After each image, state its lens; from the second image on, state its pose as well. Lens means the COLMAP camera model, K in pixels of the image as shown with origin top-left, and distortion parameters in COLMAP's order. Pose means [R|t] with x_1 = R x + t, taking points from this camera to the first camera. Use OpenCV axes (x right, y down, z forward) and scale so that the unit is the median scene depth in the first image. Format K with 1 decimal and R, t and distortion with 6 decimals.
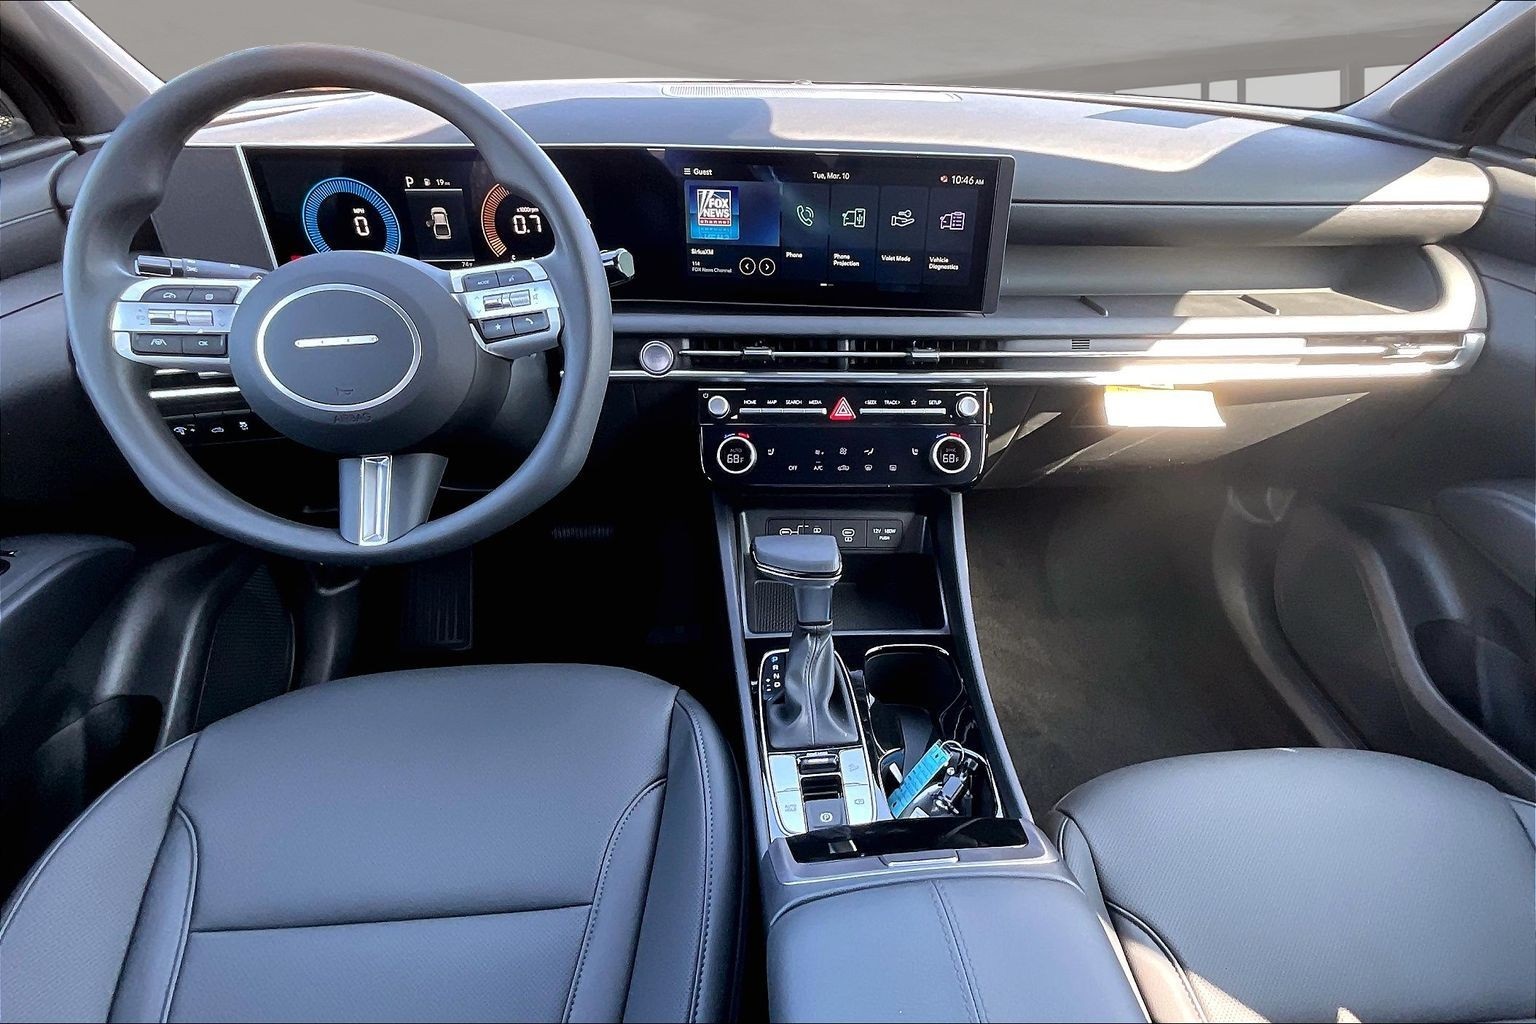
lens RADIAL K [[729.7, 0, 814.7], [0, 729.7, 531.6], [0, 0, 1]] dist [-0.024520, 0.017548]
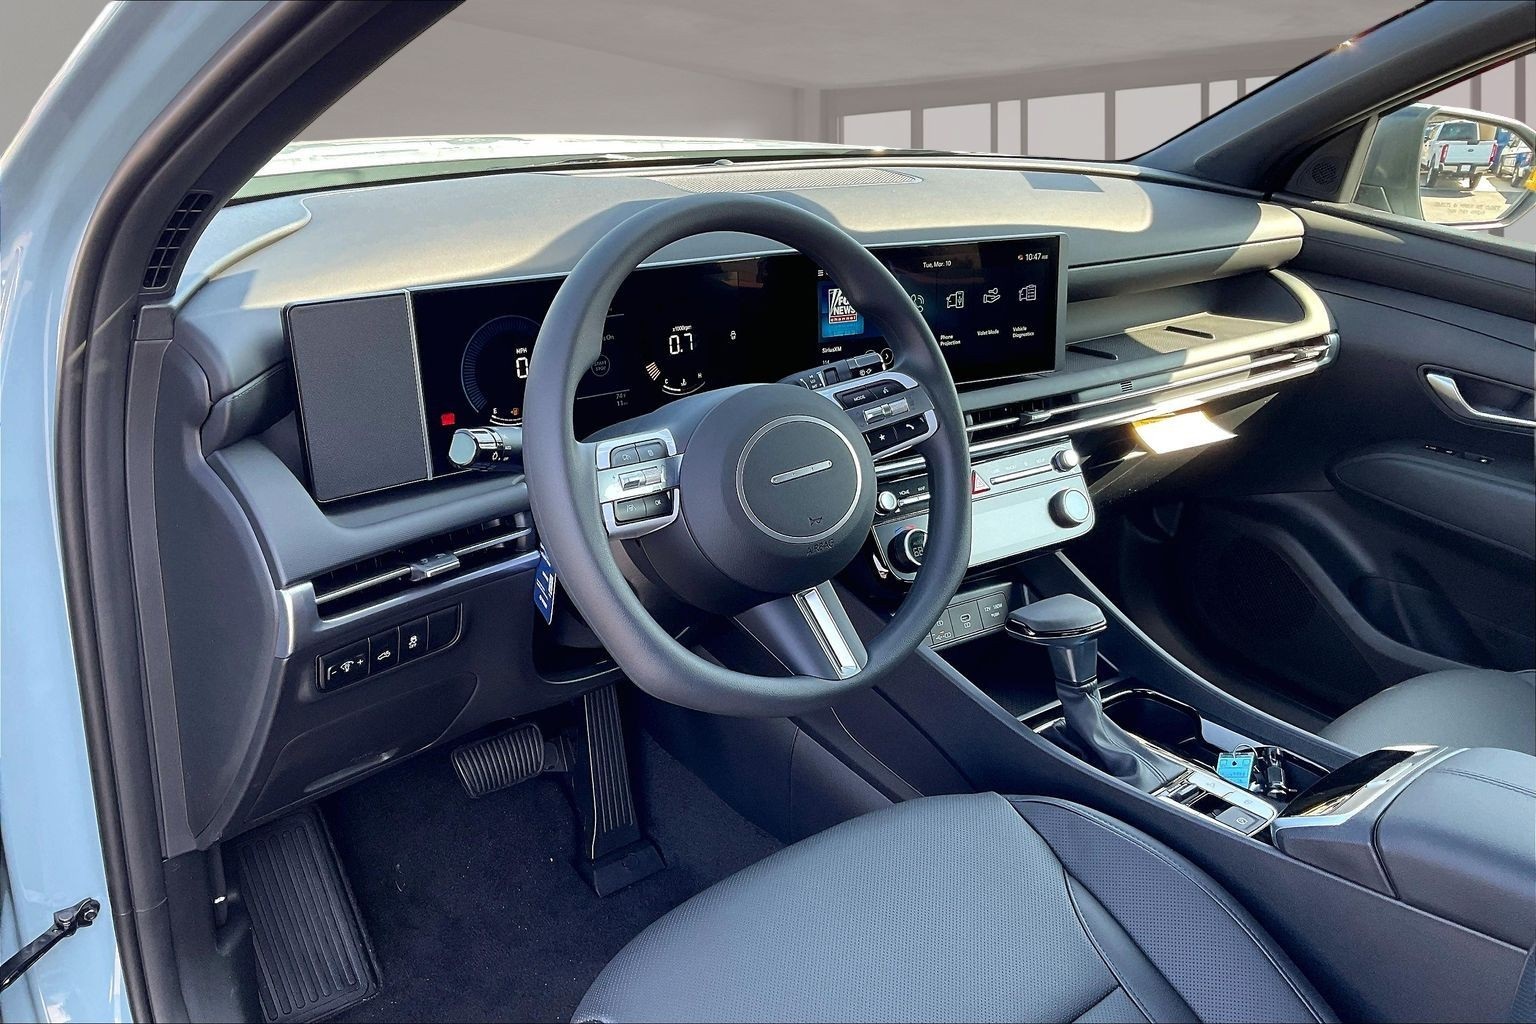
lens RADIAL K [[1220.5, 0, 768.0], [0, 1220.5, 512.0], [0, 0, 1]] dist [0.101899, -0.202563]
pose [[0.832199, -0.190153, 0.520851, -1.082672], [0.290058, 0.949871, -0.116665, -0.021223], [-0.472558, 0.248166, 0.845638, -0.255712]]
